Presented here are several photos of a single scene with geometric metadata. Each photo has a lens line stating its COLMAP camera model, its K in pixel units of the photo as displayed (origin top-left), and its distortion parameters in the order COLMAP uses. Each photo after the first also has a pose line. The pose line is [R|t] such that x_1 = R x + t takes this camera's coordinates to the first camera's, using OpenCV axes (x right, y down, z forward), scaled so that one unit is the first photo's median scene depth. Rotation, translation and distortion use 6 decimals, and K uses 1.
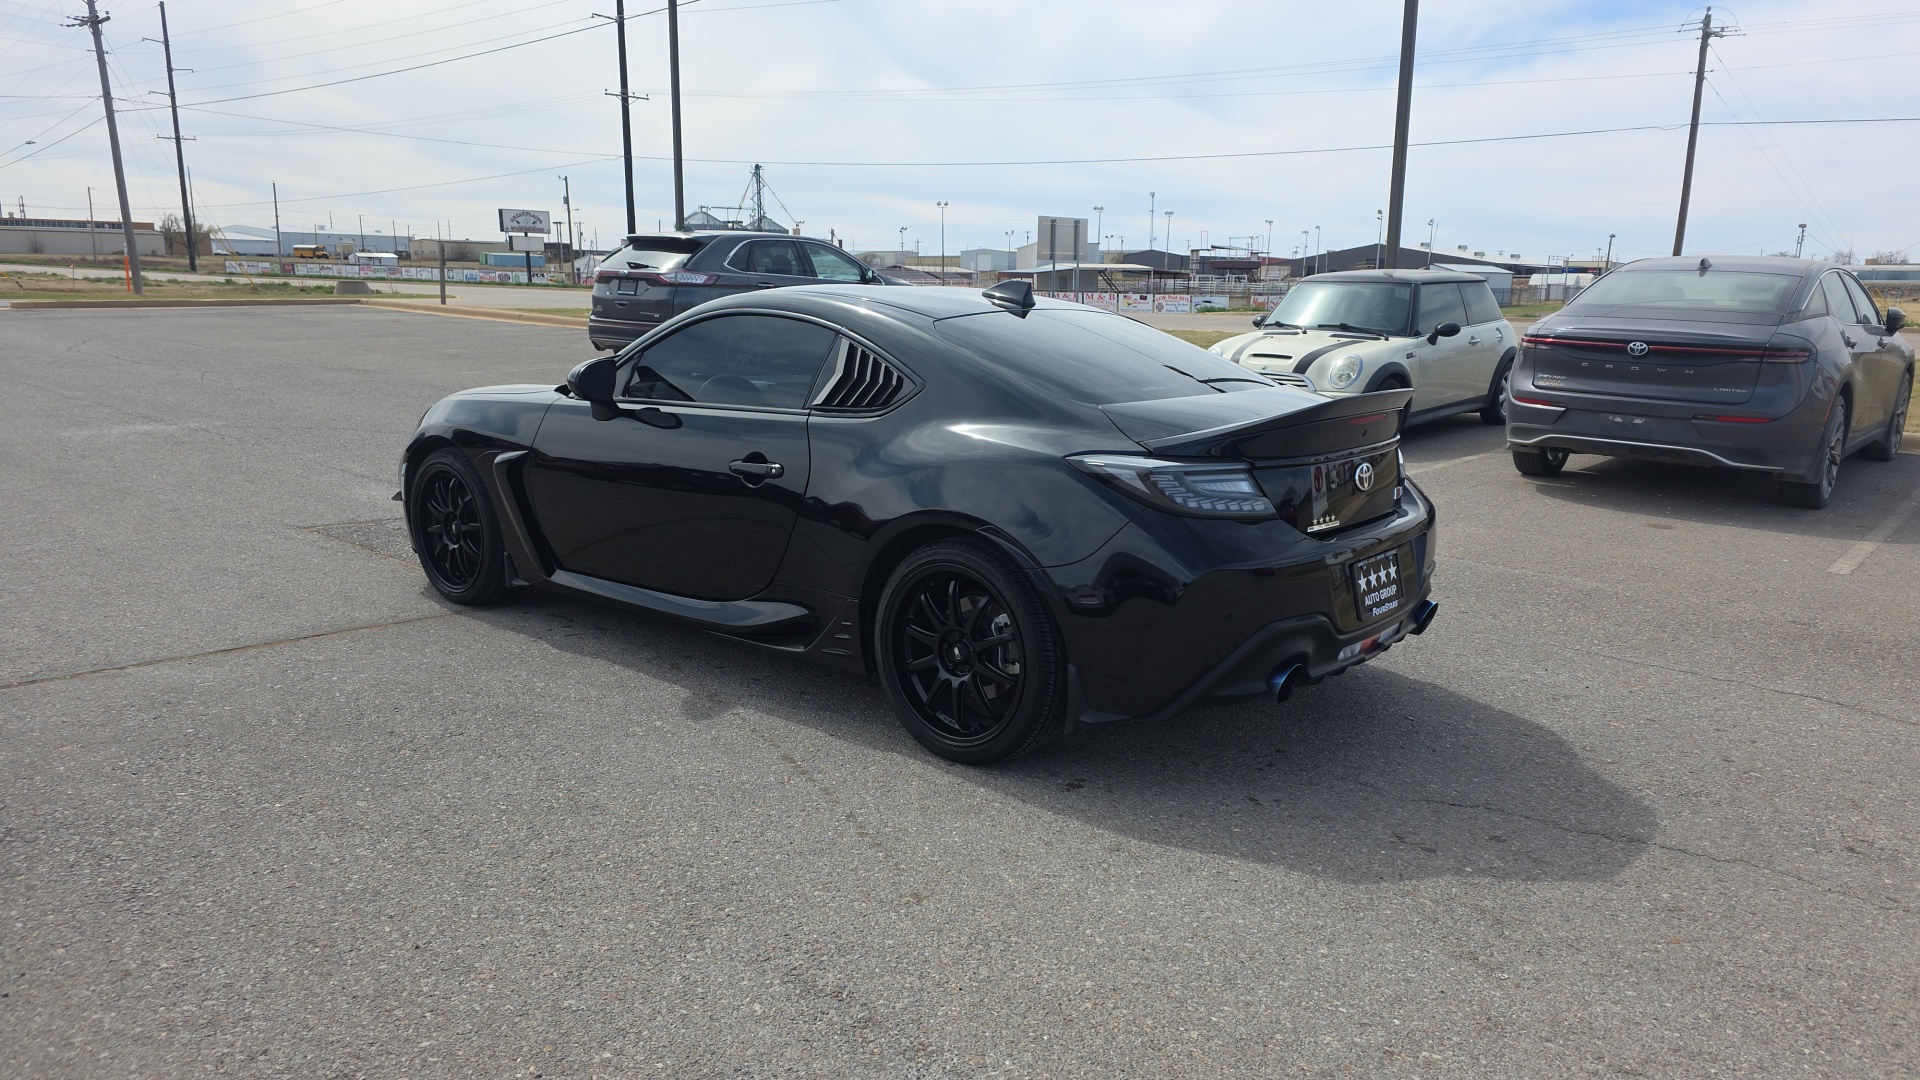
lens RADIAL K [[1277.8, 0, 1014.7], [0, 1277.8, 548.8], [0, 0, 1]] dist [0.072109, -0.075729]
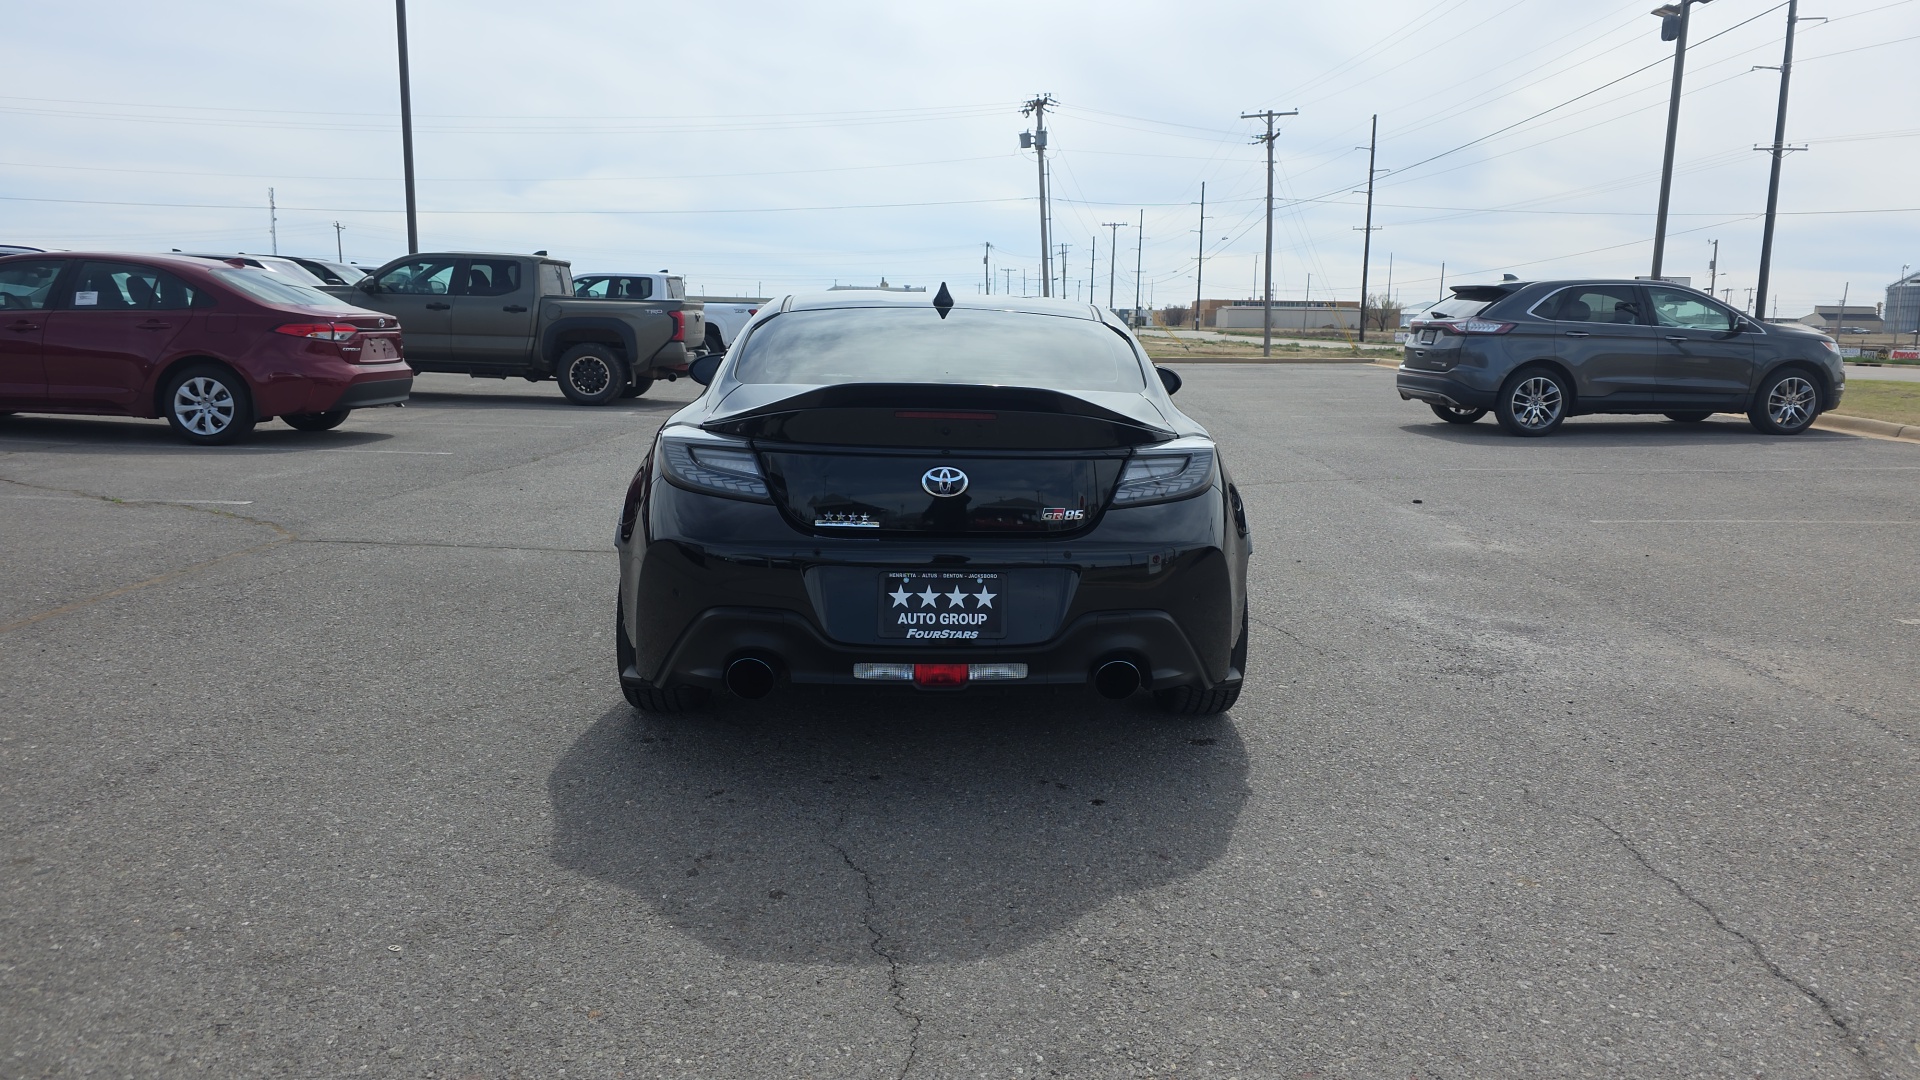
lens RADIAL K [[1282.3, 0, 1028.3], [0, 1282.3, 513.7], [0, 0, 1]] dist [0.075711, -0.075124]
pose [[0.674838, 0.101056, -0.731014, 0.748802], [-0.159121, 0.987204, -0.010421, -0.026742], [0.720606, 0.123352, 0.682283, 0.355285]]
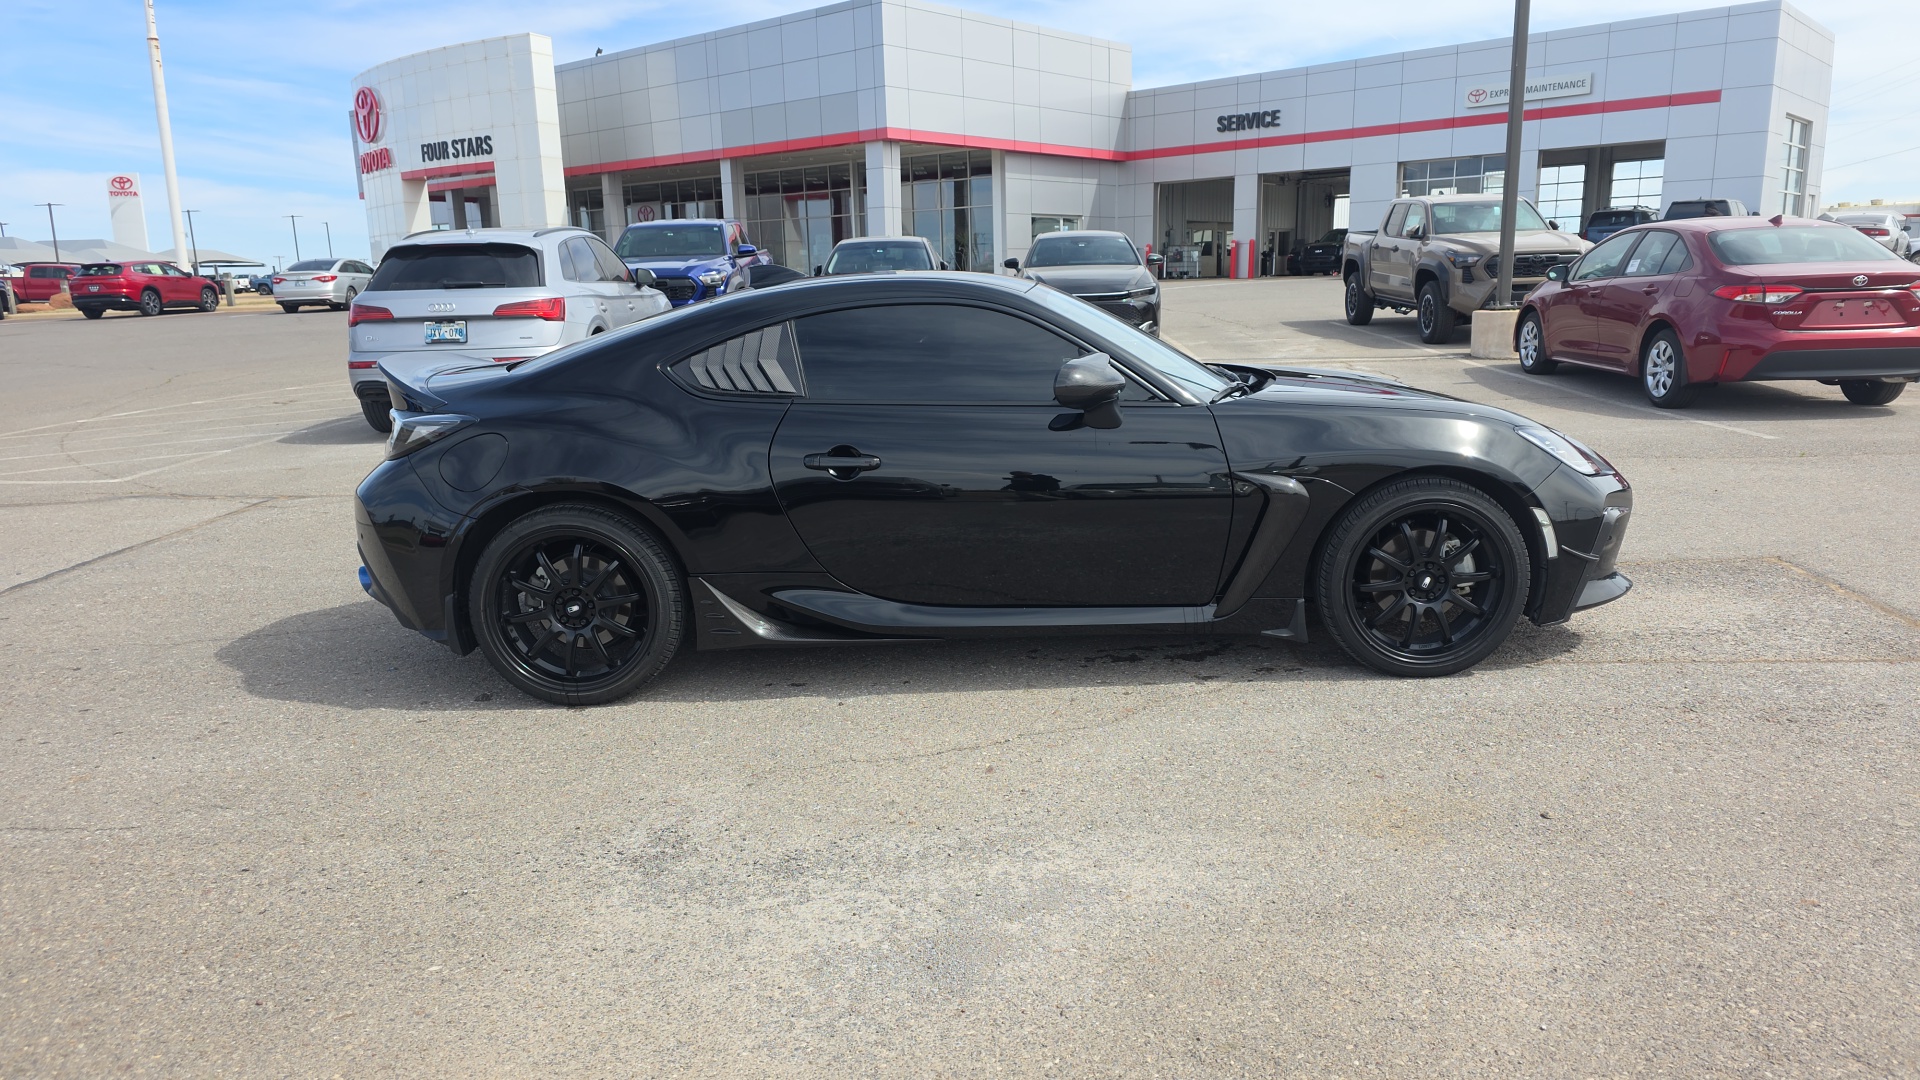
lens RADIAL K [[1277.8, 0, 1014.7], [0, 1277.8, 548.8], [0, 0, 1]] dist [0.072109, -0.075729]
pose [[-0.778946, 0.128921, -0.613696, 0.492988], [-0.118544, 0.930721, 0.345984, -0.360715], [0.615785, 0.342253, -0.709699, 1.837482]]
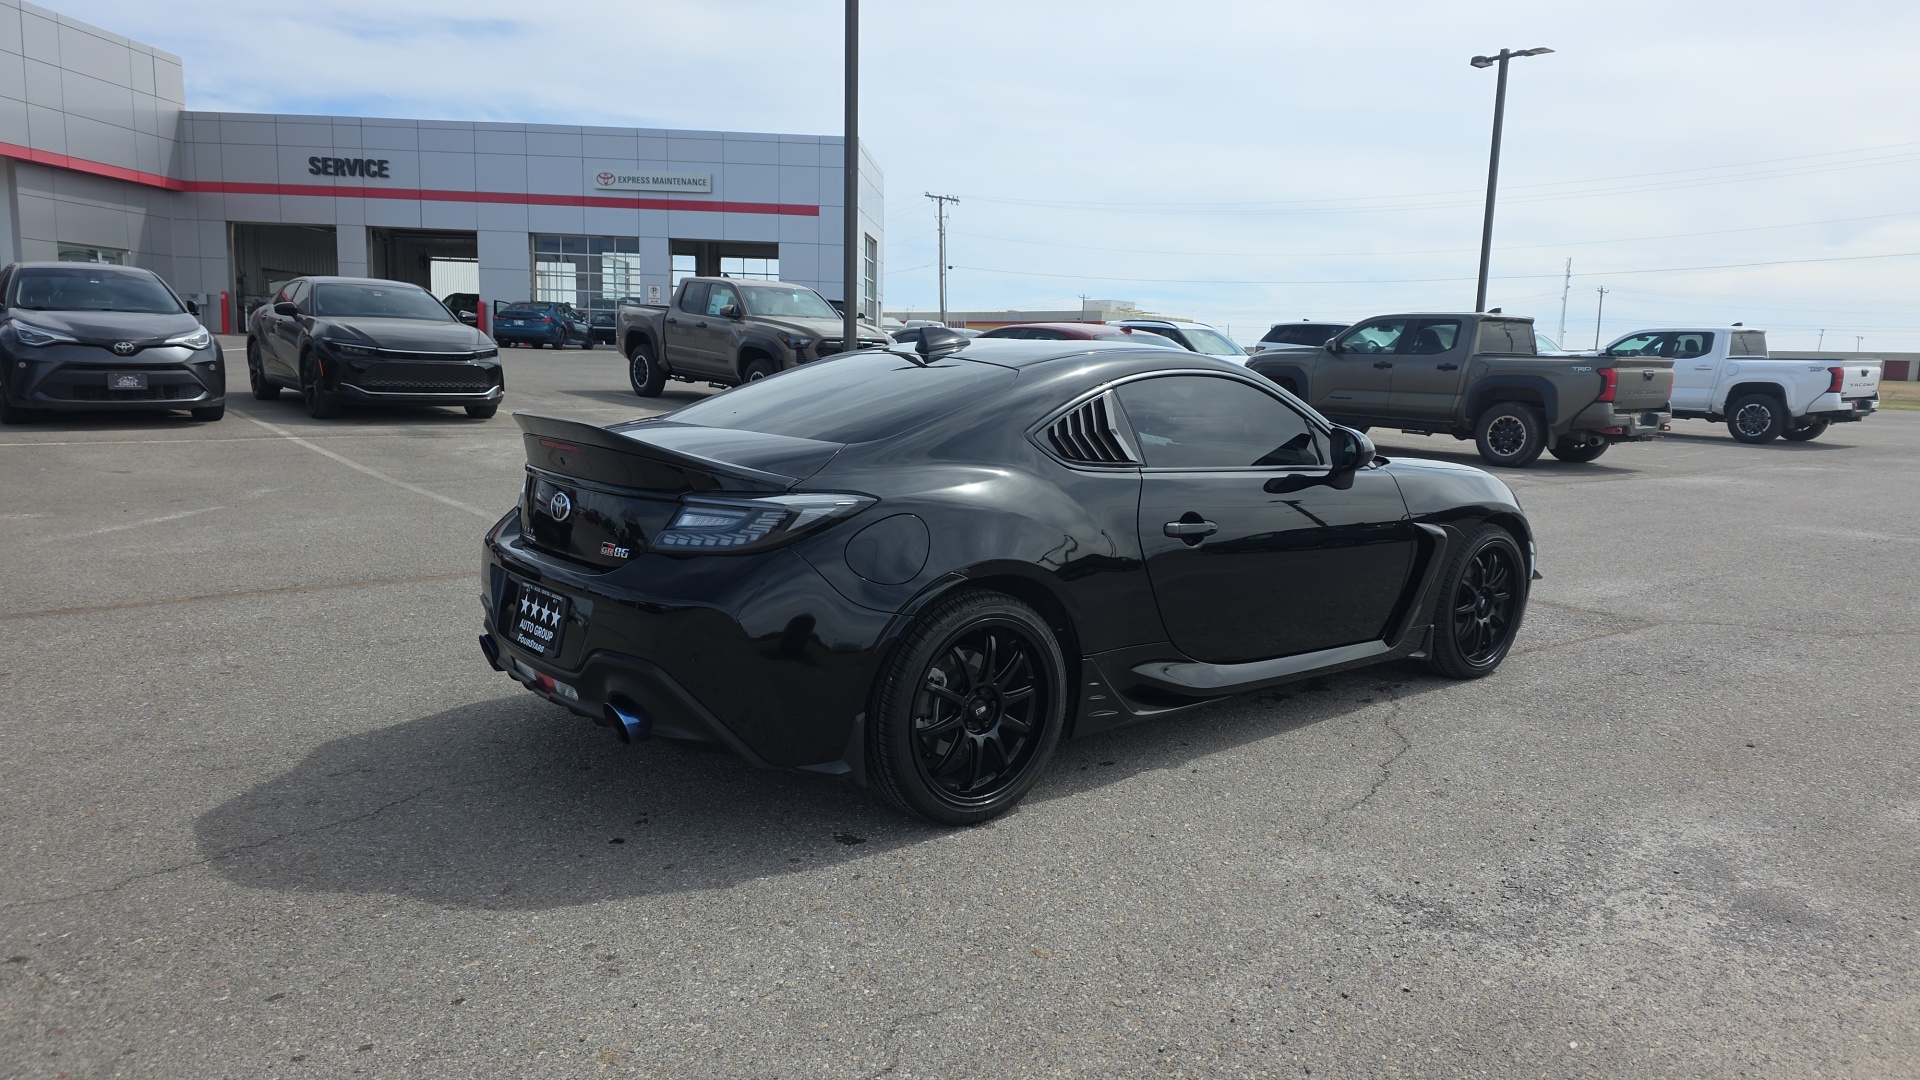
lens RADIAL K [[1277.8, 0, 1014.7], [0, 1277.8, 548.8], [0, 0, 1]] dist [0.072109, -0.075729]
pose [[-0.177067, 0.122532, -0.976541, 0.911021], [-0.233274, 0.958721, 0.162593, -0.206193], [0.956154, 0.256591, -0.141175, 1.157859]]
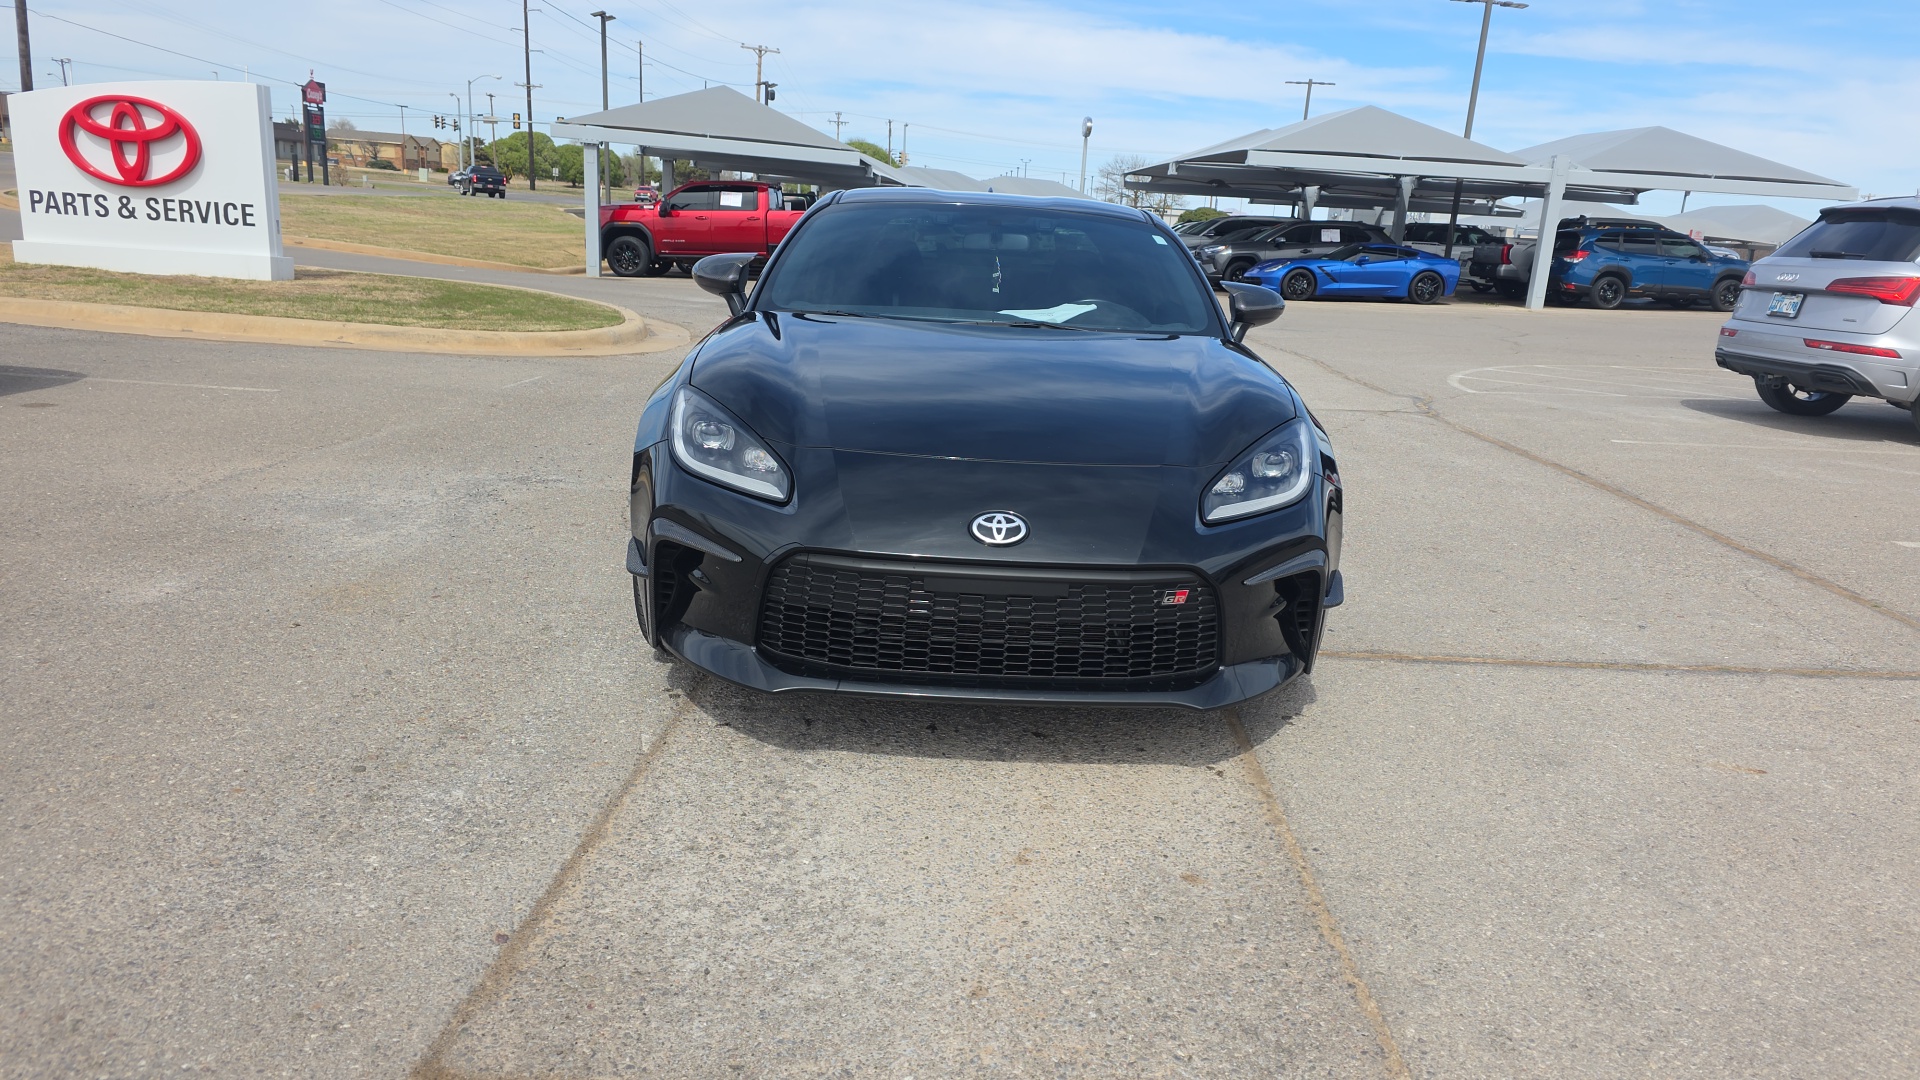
lens RADIAL K [[1277.8, 0, 1014.7], [0, 1277.8, 548.8], [0, 0, 1]] dist [0.072109, -0.075729]
pose [[-0.643736, -0.246295, 0.724529, -0.934534], [0.080881, 0.919589, 0.384466, -0.339886], [-0.760961, 0.306095, -0.572052, 1.681881]]
